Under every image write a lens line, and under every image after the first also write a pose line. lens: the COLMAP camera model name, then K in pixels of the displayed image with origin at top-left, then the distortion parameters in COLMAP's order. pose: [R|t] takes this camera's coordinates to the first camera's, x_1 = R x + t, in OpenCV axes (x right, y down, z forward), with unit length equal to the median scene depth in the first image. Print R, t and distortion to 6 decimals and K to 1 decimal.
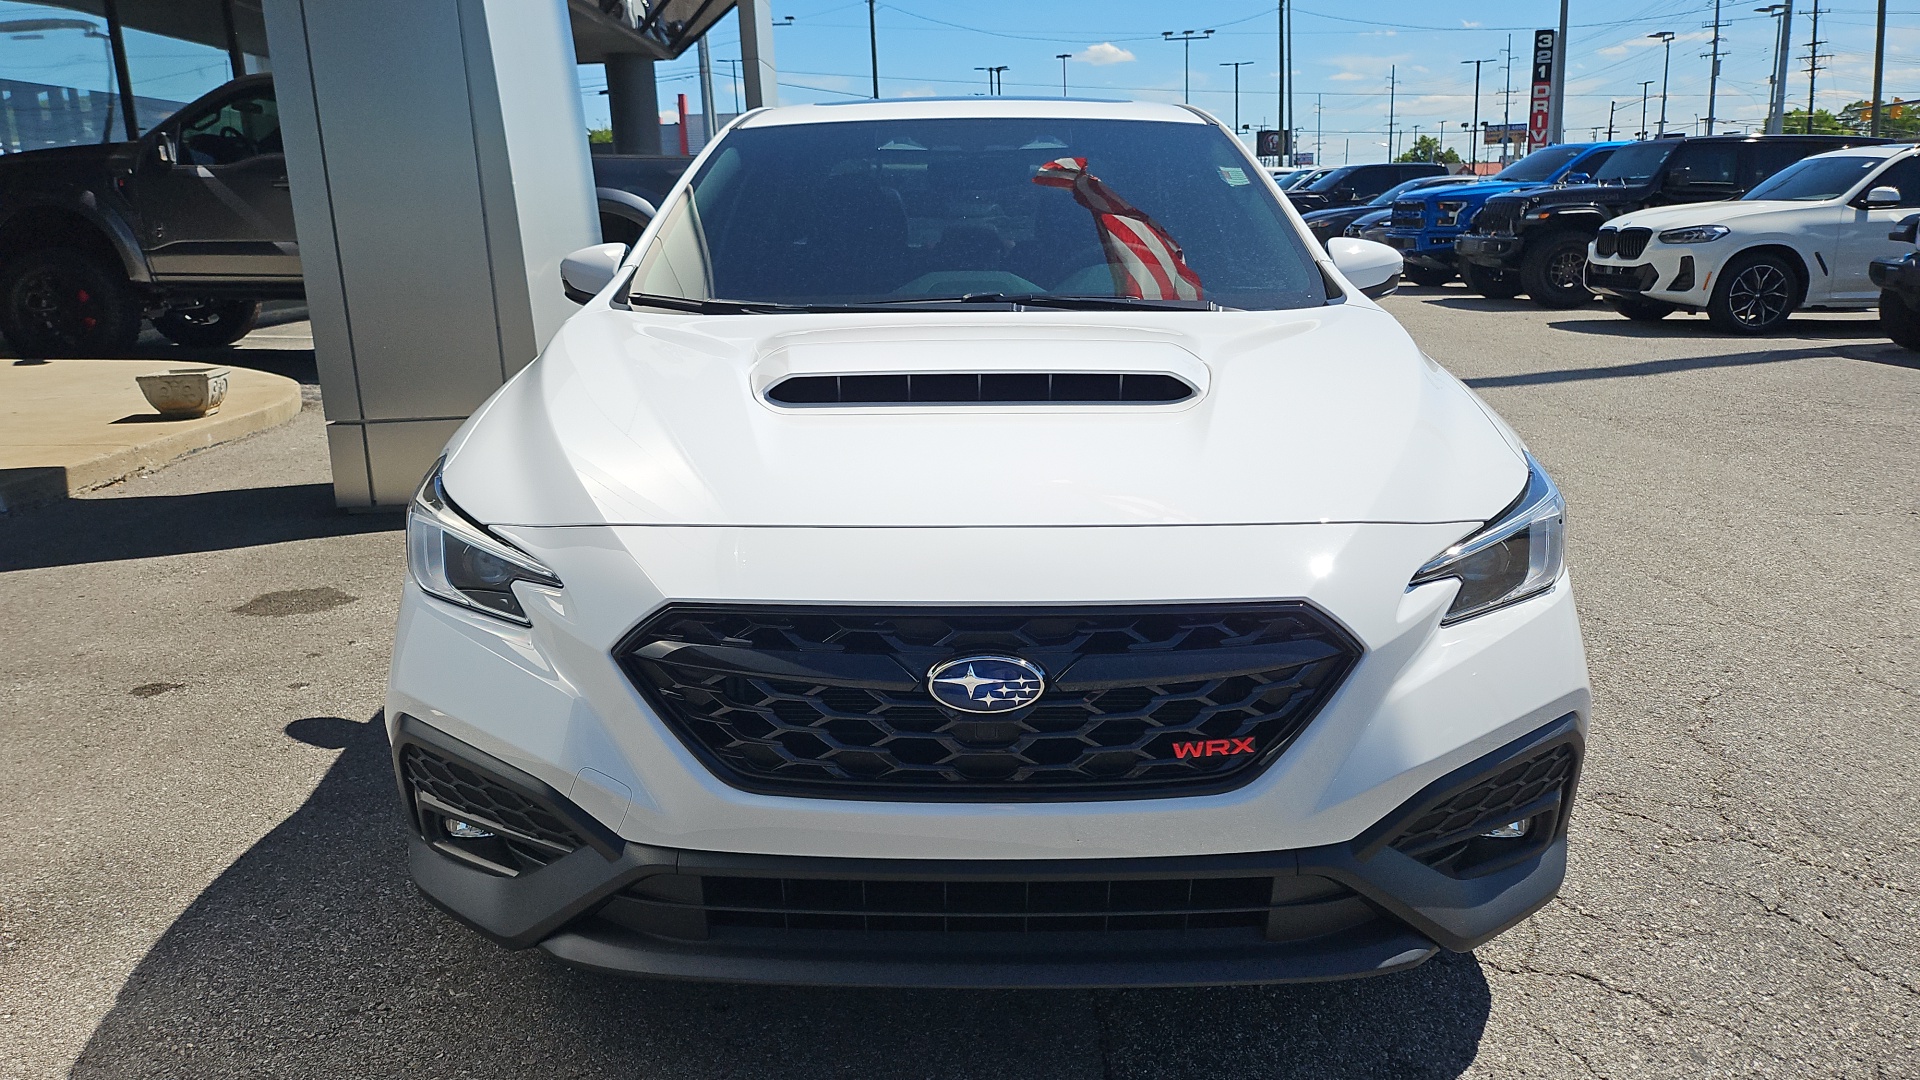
lens RADIAL K [[1423.1, 0, 968.6], [0, 1423.1, 537.2], [0, 0, 1]] dist [0.015869, -0.028936]
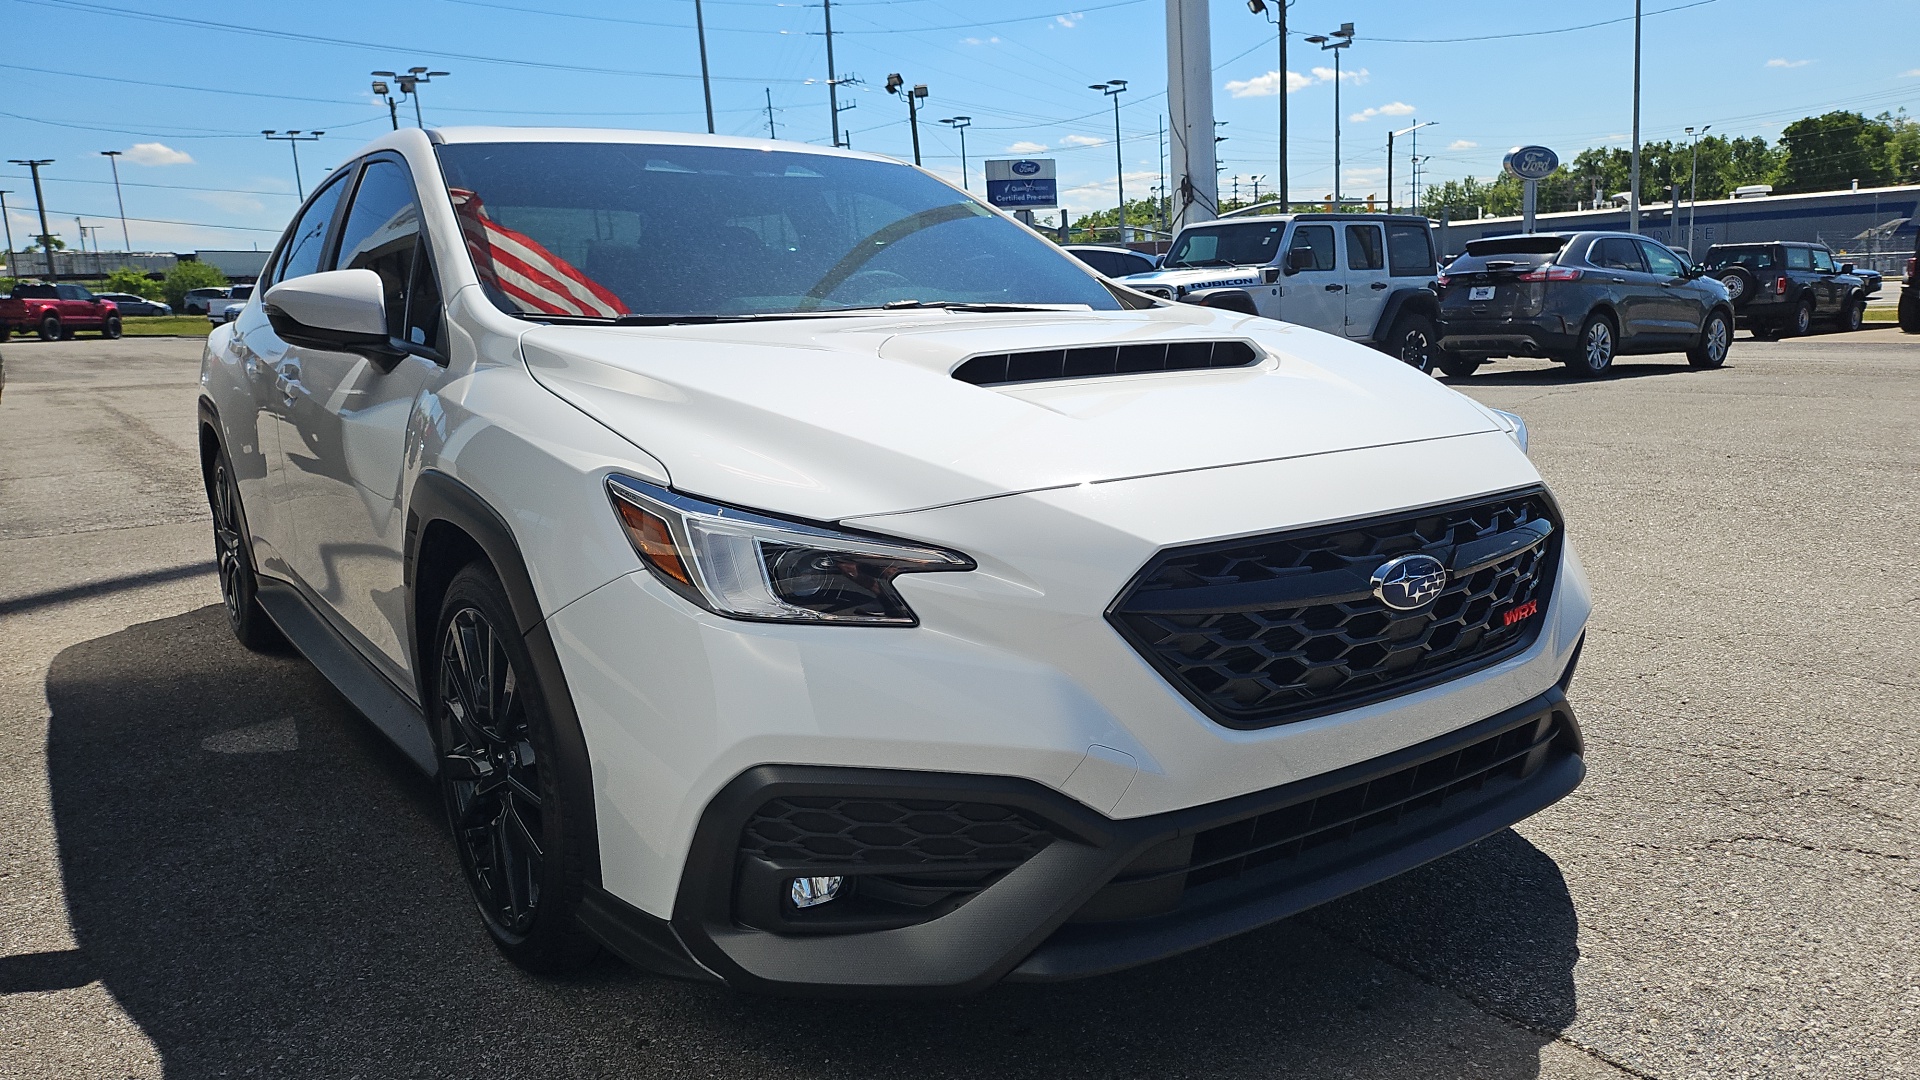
lens RADIAL K [[1423.1, 0, 968.6], [0, 1423.1, 537.2], [0, 0, 1]] dist [0.015869, -0.028936]
pose [[0.785136, -0.109842, 0.609505, -0.888092], [0.161384, 0.986432, -0.030116, 0.044754], [-0.597927, 0.122010, 0.792210, 0.310283]]
